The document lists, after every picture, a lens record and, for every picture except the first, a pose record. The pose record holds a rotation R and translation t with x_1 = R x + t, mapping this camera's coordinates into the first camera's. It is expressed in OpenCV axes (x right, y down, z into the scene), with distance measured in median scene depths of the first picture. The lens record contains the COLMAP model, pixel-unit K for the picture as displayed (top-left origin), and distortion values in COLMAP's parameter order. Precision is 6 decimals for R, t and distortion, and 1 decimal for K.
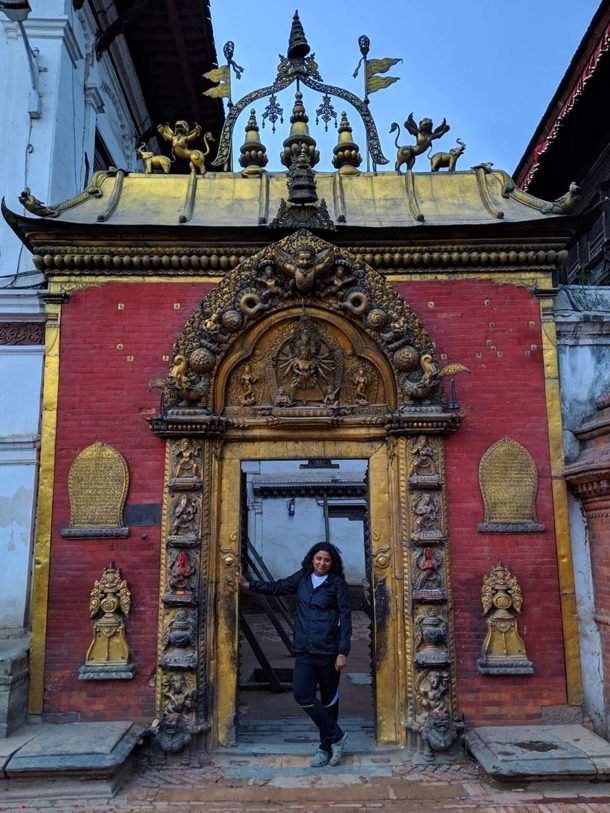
lens RADIAL K [[695.4, 0, 305.0], [0, 695.4, 406.5], [0, 0, 1]] dist [0.097598, -0.166461]
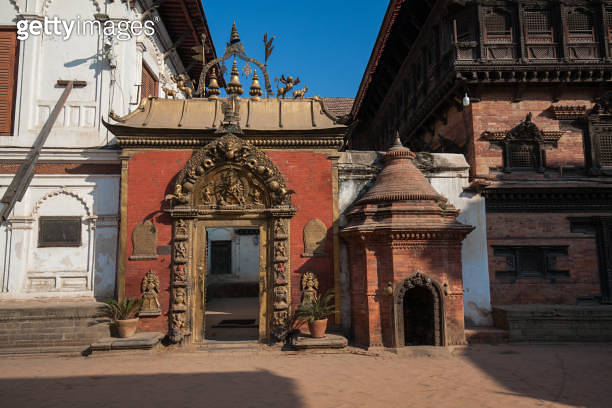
lens RADIAL K [[394.9, 0, 275.7], [0, 394.9, 204.5], [0, 0, 1]] dist [0.053351, 0.000103]
pose [[0.999634, 0.000113, 0.027051, 0.113785], [-0.001578, 0.998532, 0.054139, -0.078065], [-0.027005, -0.054162, 0.998167, -0.371228]]
